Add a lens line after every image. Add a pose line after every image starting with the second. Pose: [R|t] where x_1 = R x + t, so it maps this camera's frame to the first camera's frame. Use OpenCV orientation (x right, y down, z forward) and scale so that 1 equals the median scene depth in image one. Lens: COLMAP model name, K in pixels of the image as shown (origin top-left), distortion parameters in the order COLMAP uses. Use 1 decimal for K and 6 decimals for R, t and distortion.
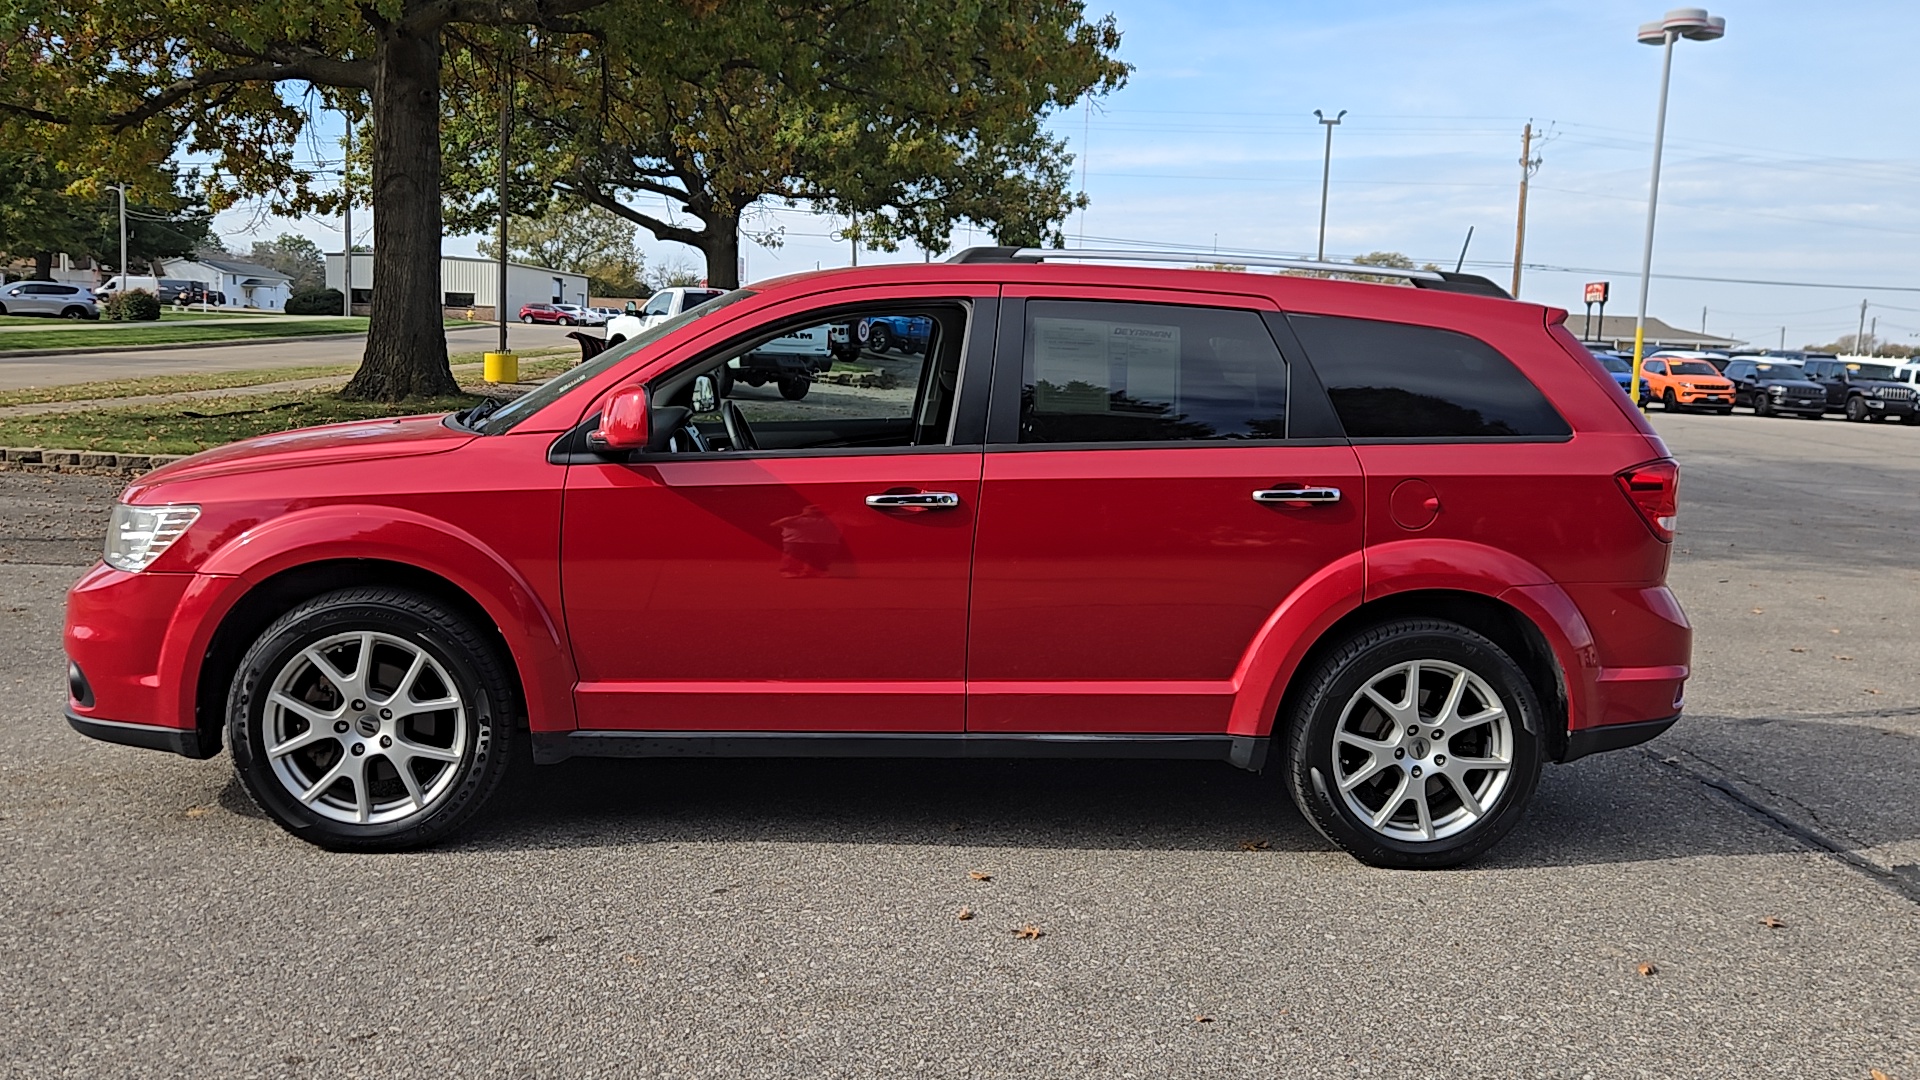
lens RADIAL K [[1591.3, 0, 945.6], [0, 1591.3, 555.8], [0, 0, 1]] dist [0.013909, -0.001702]
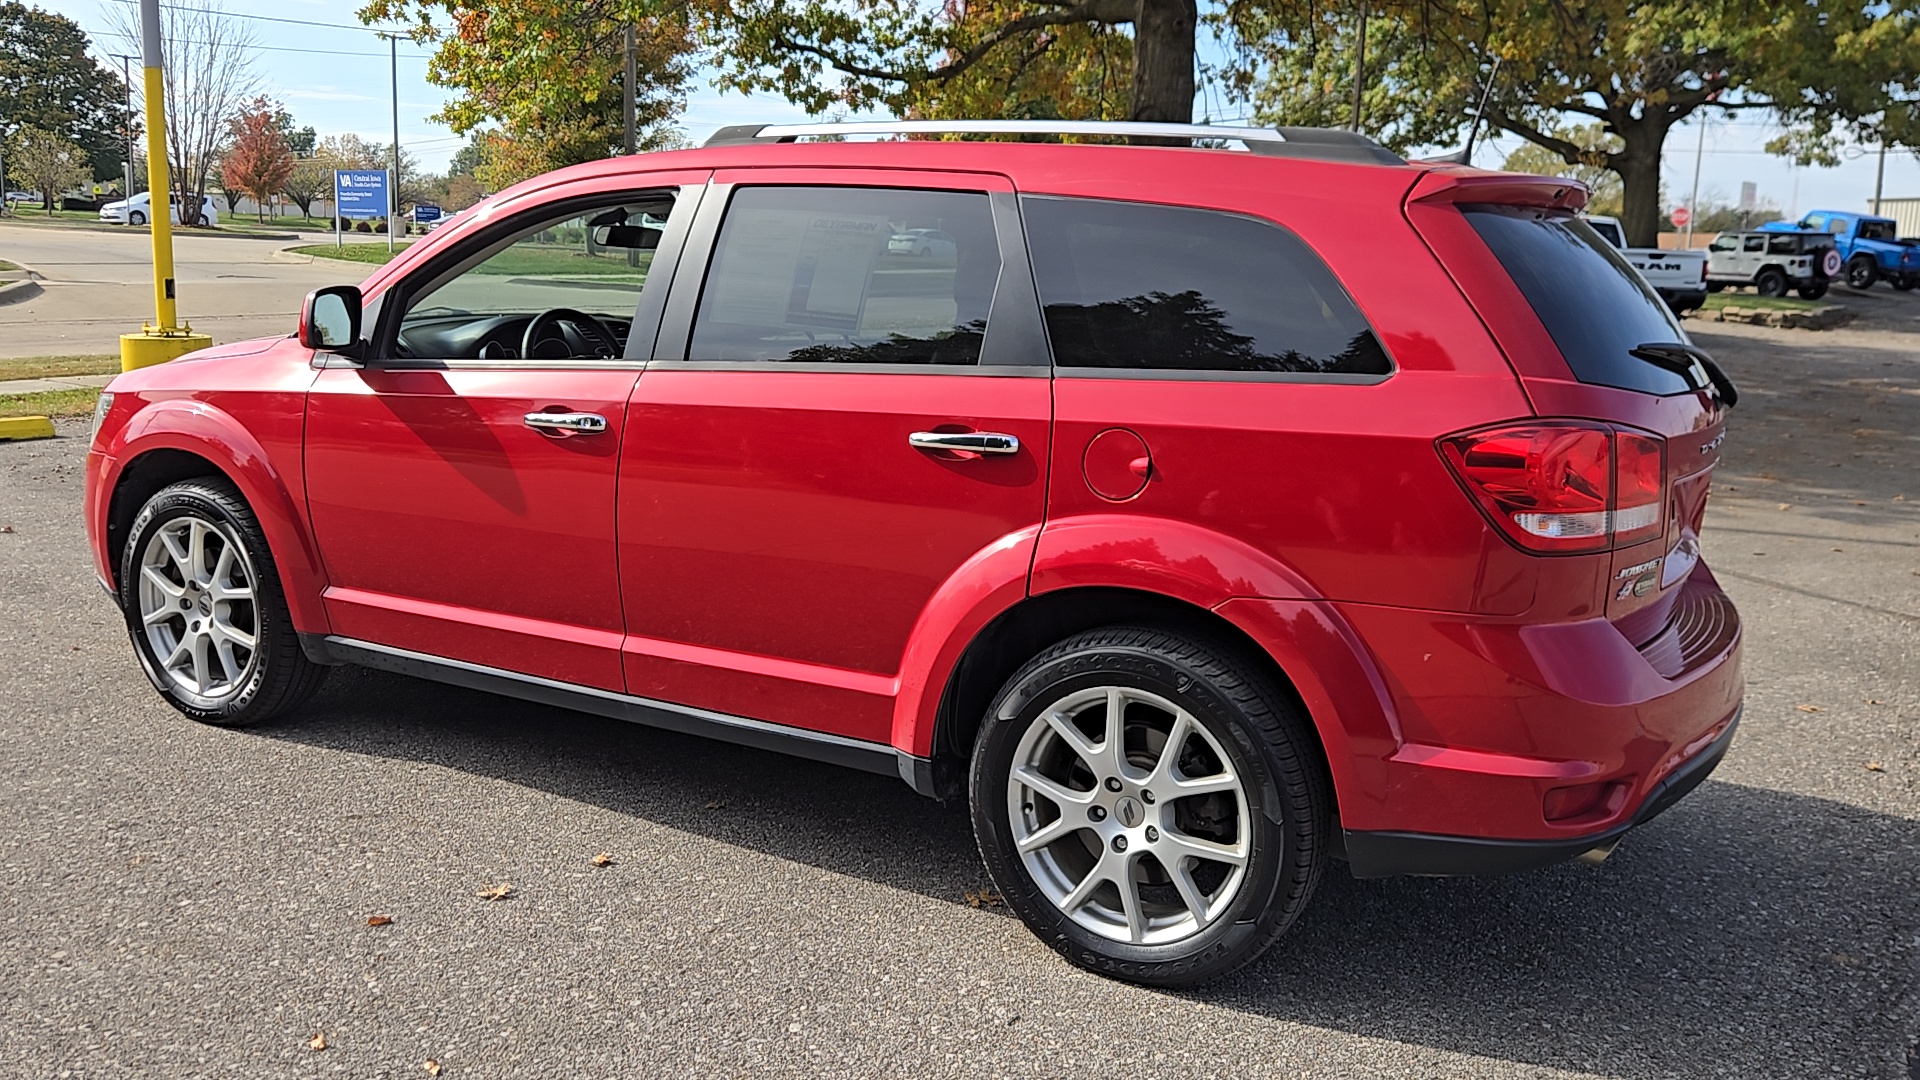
lens RADIAL K [[1591.3, 0, 967.9], [0, 1591.3, 549.1], [0, 0, 1]] dist [0.013909, -0.001702]
pose [[0.825253, 0.093946, -0.556895, 0.091849], [-0.075299, 0.995567, 0.056363, -0.004352], [0.559721, -0.004580, 0.828668, 0.056005]]
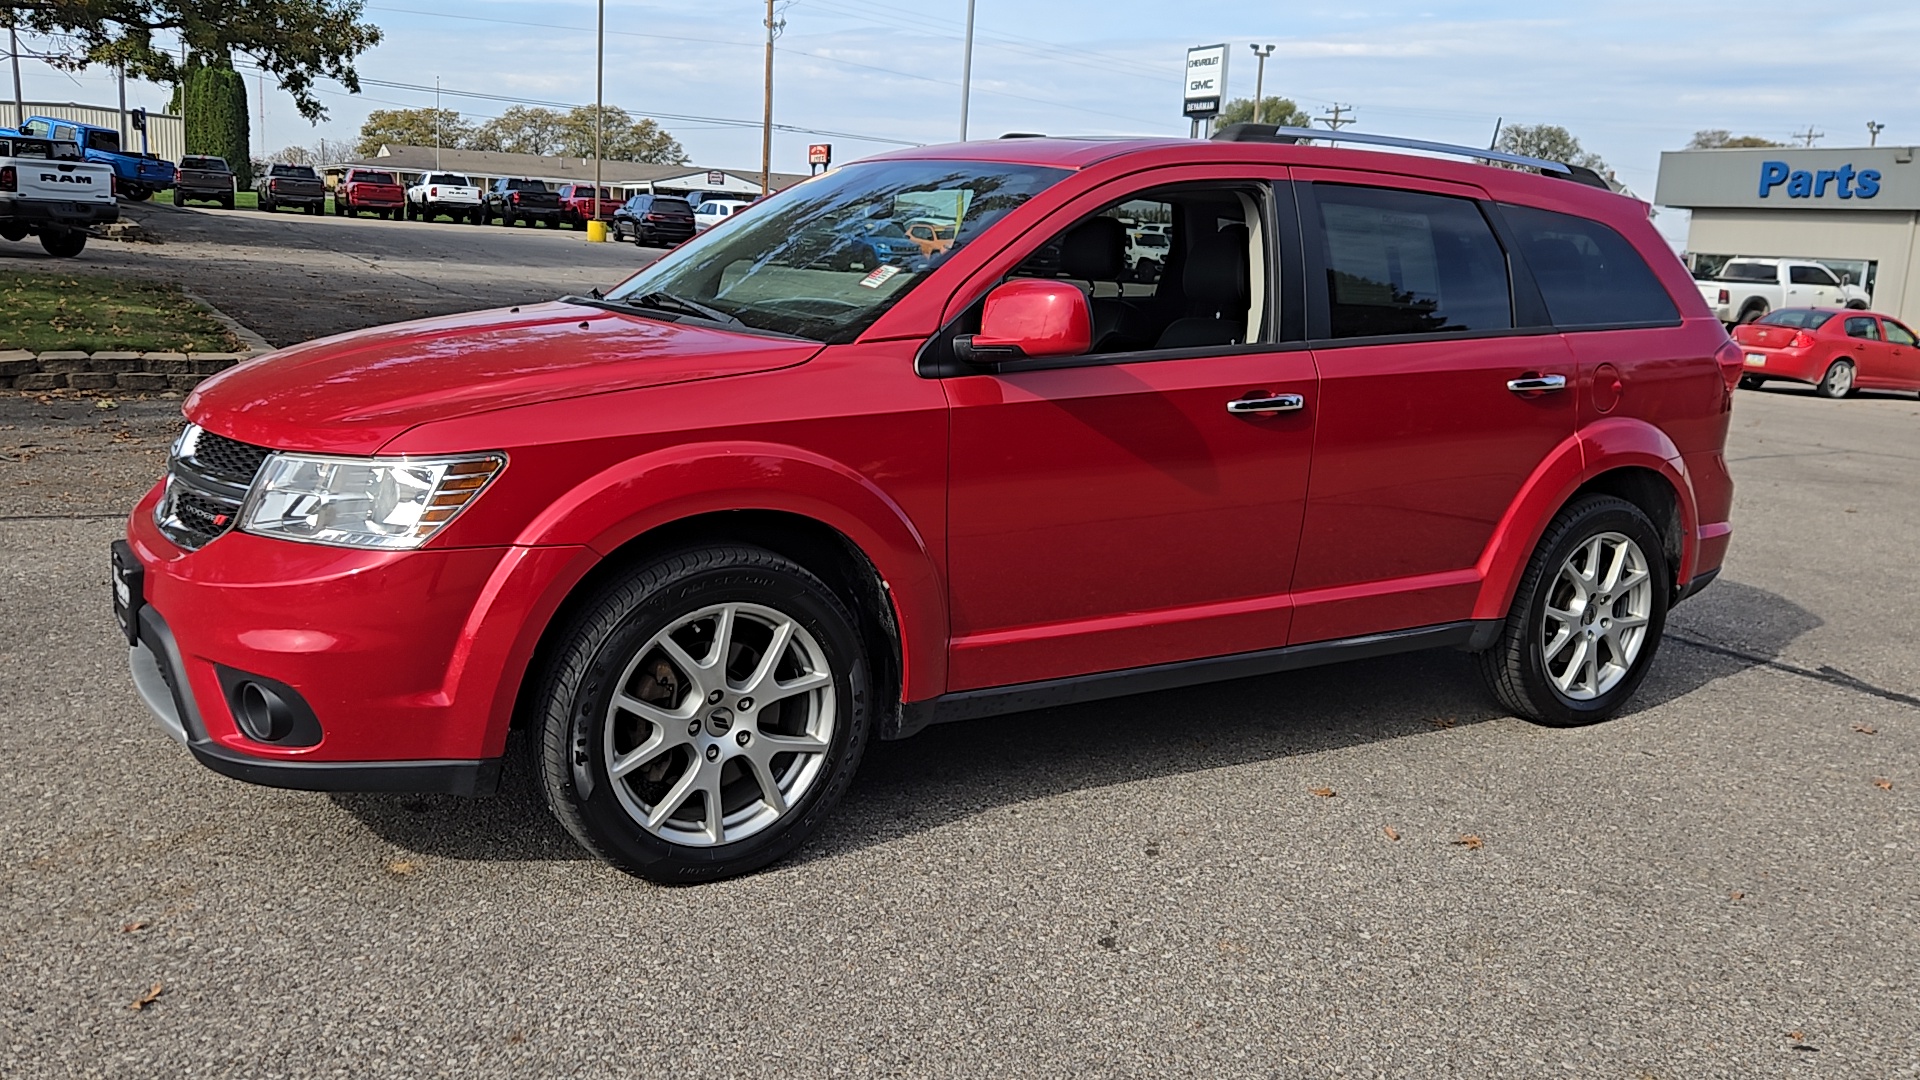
lens RADIAL K [[1591.3, 0, 943.1], [0, 1591.3, 550.0], [0, 0, 1]] dist [0.013909, -0.001702]
pose [[0.884728, -0.081739, 0.458885, -0.086383], [0.042047, 0.994485, 0.096076, -0.006617], [-0.464208, -0.065706, 0.883286, 0.037264]]
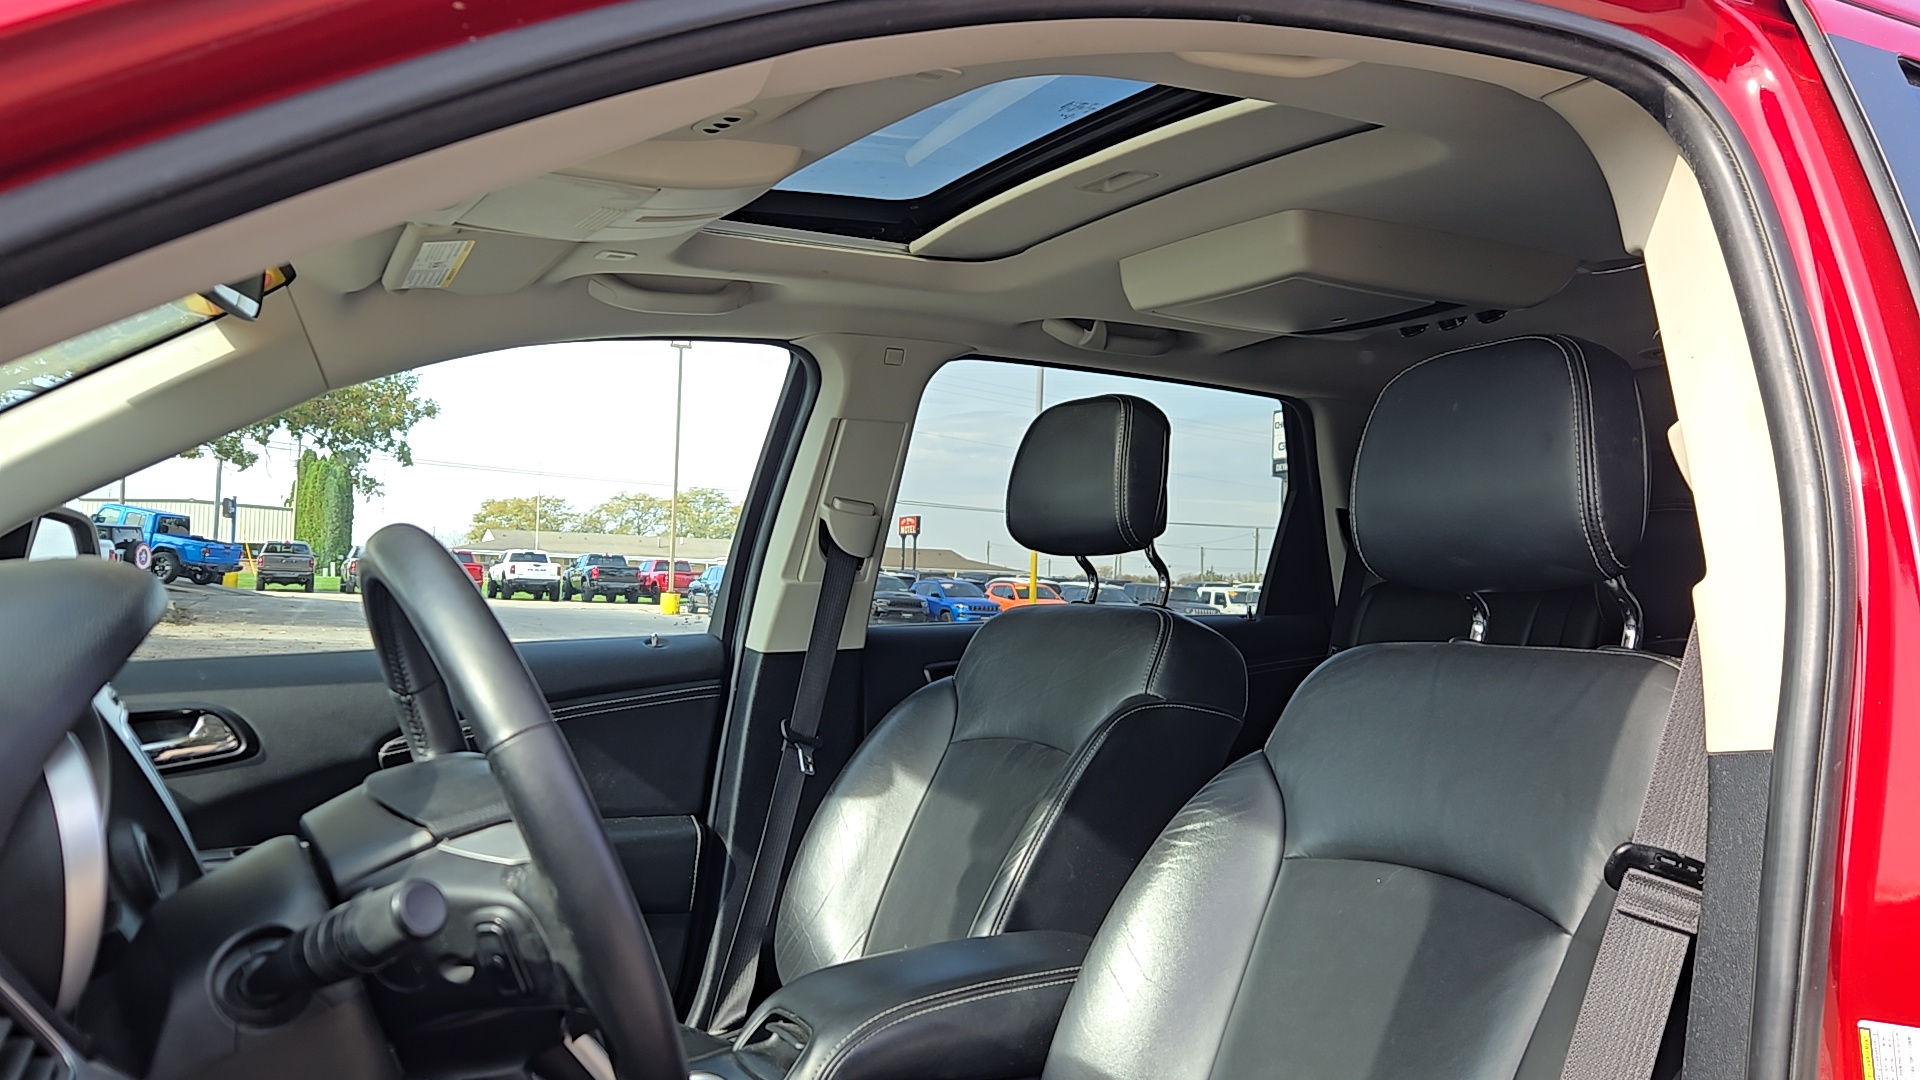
lens RADIAL K [[1591.3, 0, 955.6], [0, 1591.3, 549.8], [0, 0, 1]] dist [0.013909, -0.001702]
pose [[0.908334, 0.001871, 0.418242, -0.024799], [0.060592, 0.988852, -0.136016, -0.010274], [-0.413834, 0.148890, 0.898094, 0.124556]]
